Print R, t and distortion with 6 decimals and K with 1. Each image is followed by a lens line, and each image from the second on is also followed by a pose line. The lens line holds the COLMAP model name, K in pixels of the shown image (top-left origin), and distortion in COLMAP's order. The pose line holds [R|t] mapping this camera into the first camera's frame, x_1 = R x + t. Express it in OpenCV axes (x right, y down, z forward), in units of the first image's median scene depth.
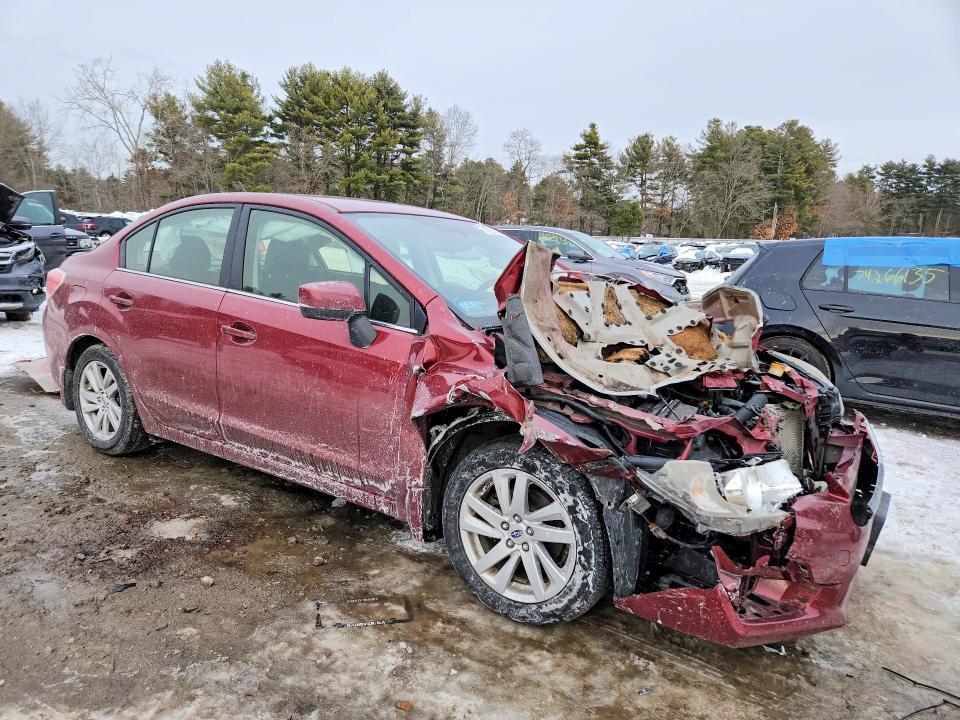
lens RADIAL K [[643.6, 0, 477.4], [0, 643.6, 363.2], [0, 0, 1]] dist [0.086755, -0.072839]
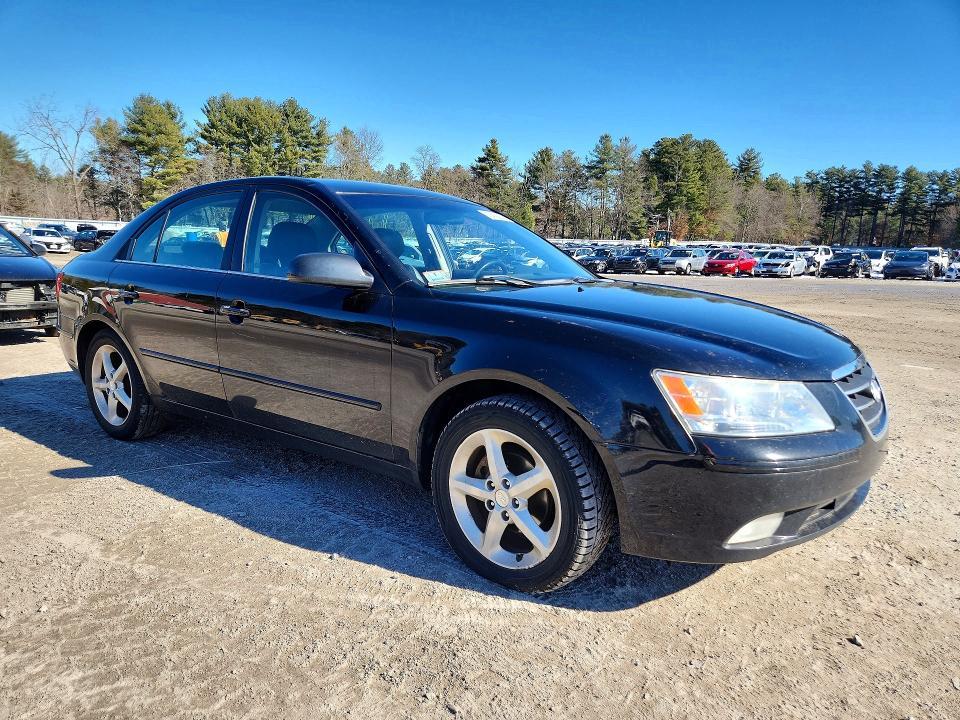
lens RADIAL K [[649.7, 0, 482.4], [0, 649.7, 355.4], [0, 0, 1]] dist [0.072880, -0.058440]
pose [[0.999585, 0.003273, -0.028615, 0.191423], [-0.003728, 0.999867, -0.015879, 0.030016], [0.028560, 0.015979, 0.999464, -0.143132]]
